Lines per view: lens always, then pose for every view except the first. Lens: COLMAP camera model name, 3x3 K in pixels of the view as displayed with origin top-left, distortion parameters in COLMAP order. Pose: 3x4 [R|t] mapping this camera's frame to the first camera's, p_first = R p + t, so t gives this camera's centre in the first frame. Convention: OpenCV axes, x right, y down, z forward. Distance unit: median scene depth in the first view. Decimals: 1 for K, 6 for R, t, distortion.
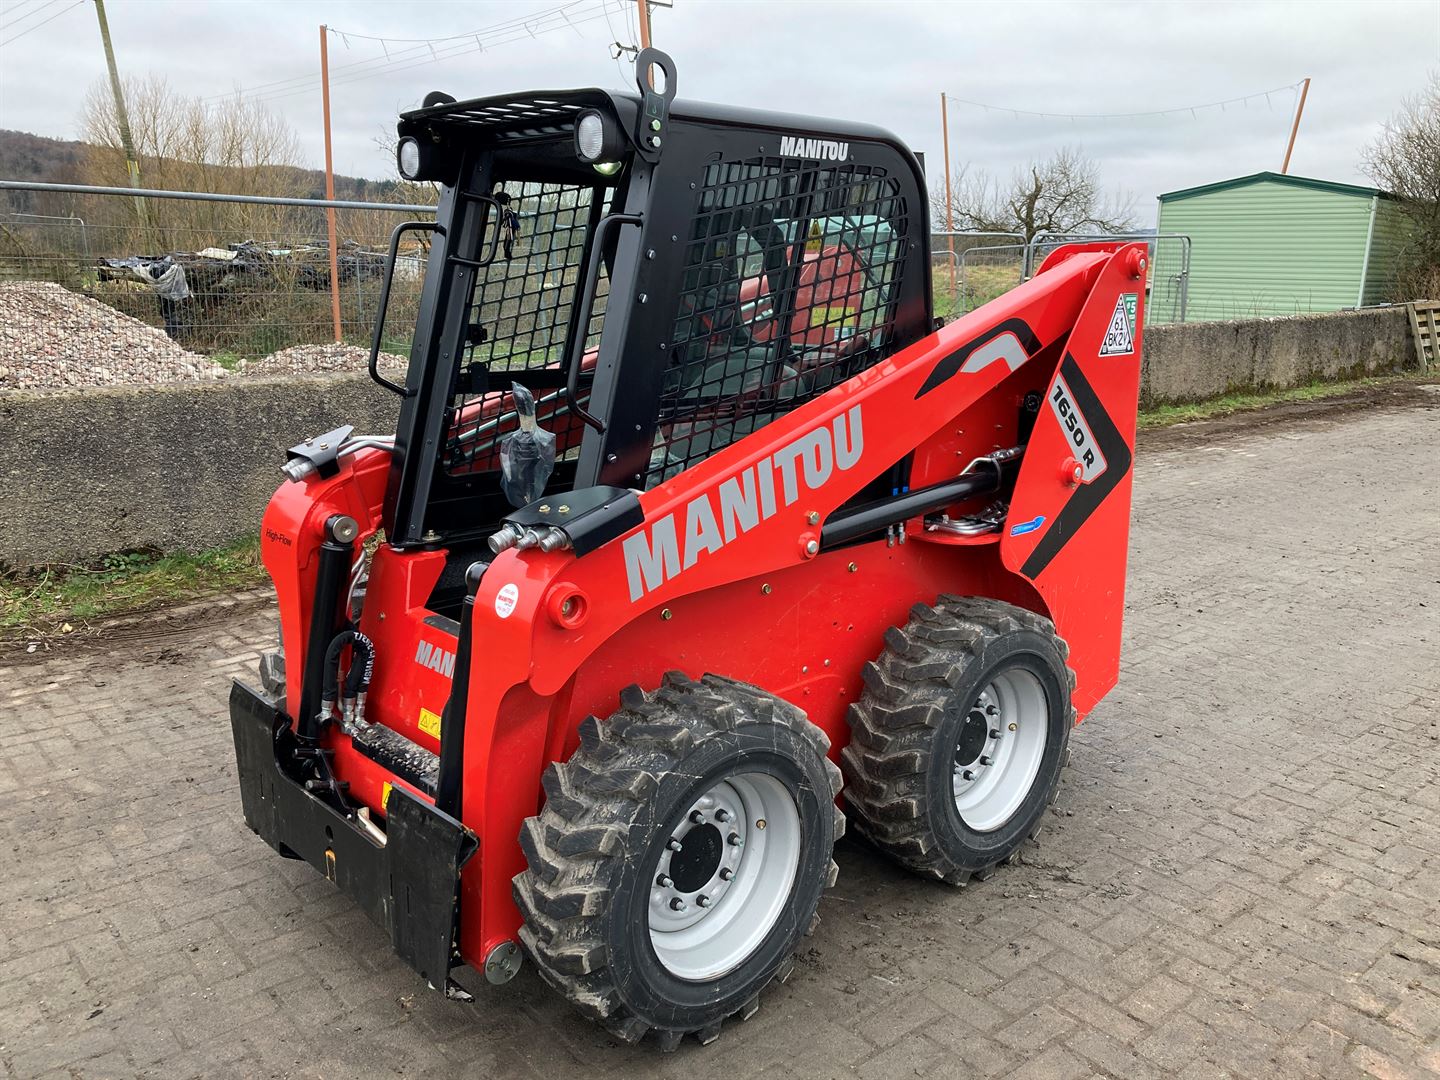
lens RADIAL K [[1161.8, 0, 720.0], [0, 1161.8, 540.0], [0, 0, 1]] dist [0.063145, -0.084932]
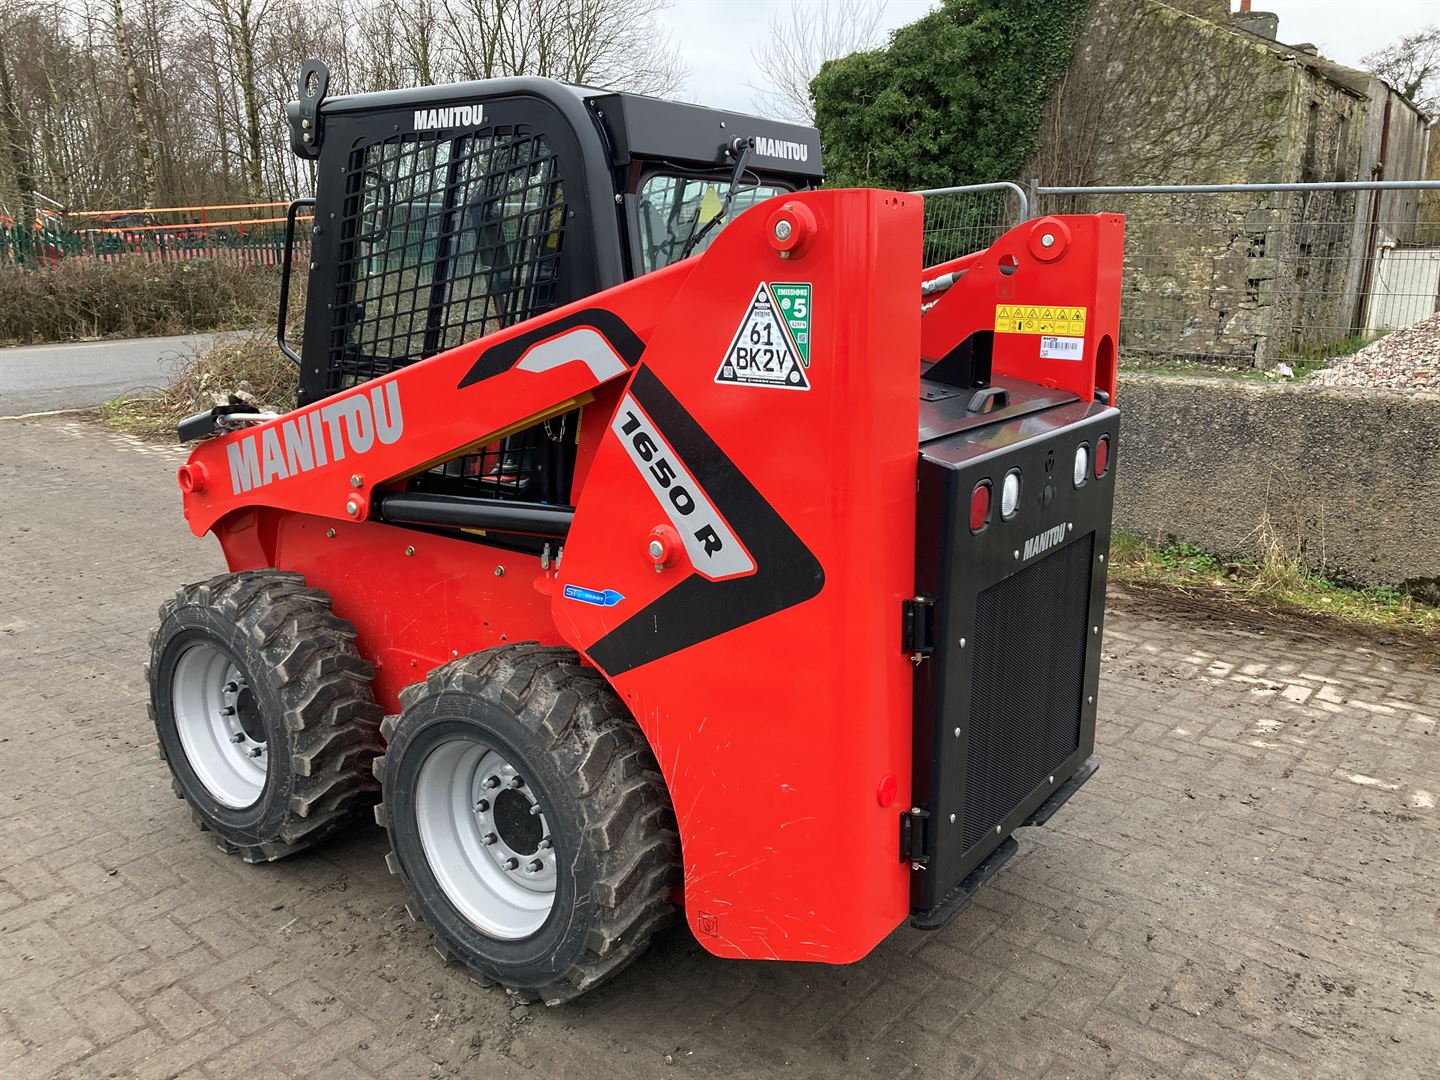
lens RADIAL K [[1161.8, 0, 720.0], [0, 1161.8, 540.0], [0, 0, 1]] dist [0.063145, -0.084932]
pose [[0.192455, 0.226105, -0.954902, 0.953981], [-0.233096, 0.955775, 0.179332, -0.191804], [0.953219, 0.188071, 0.236648, 0.888373]]
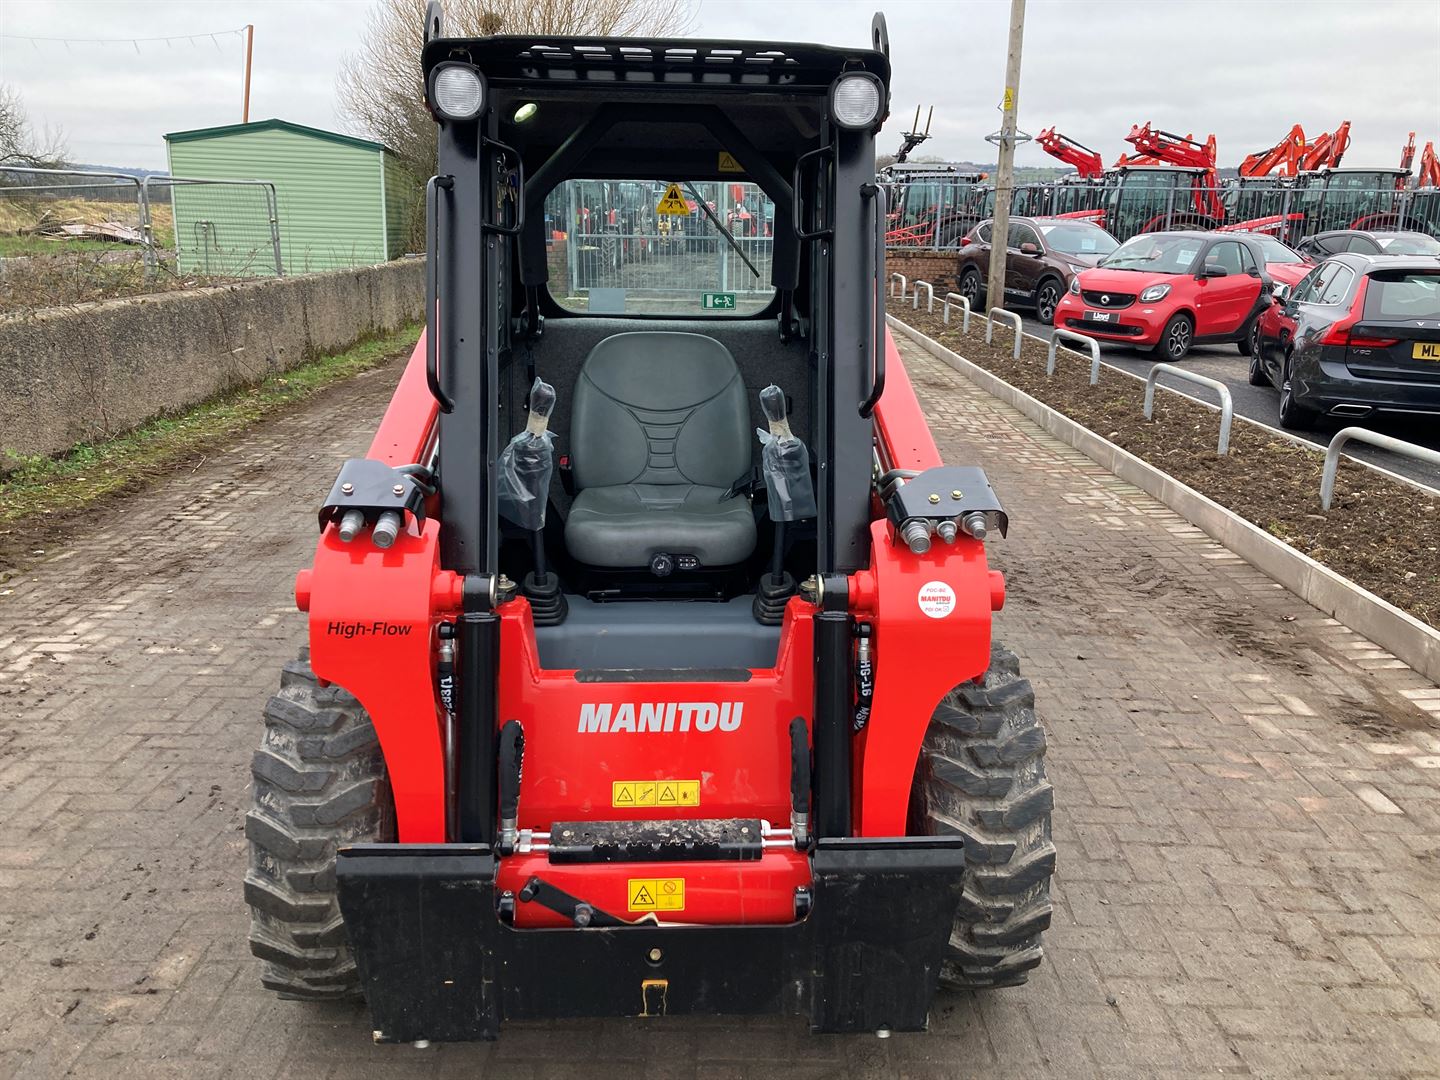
lens RADIAL K [[1161.8, 0, 720.0], [0, 1161.8, 540.0], [0, 0, 1]] dist [0.063145, -0.084932]
pose [[0.648274, -0.193197, 0.736489, -0.694334], [0.158971, 0.980299, 0.117225, -0.097402], [-0.744627, 0.041086, 0.666215, 0.345855]]
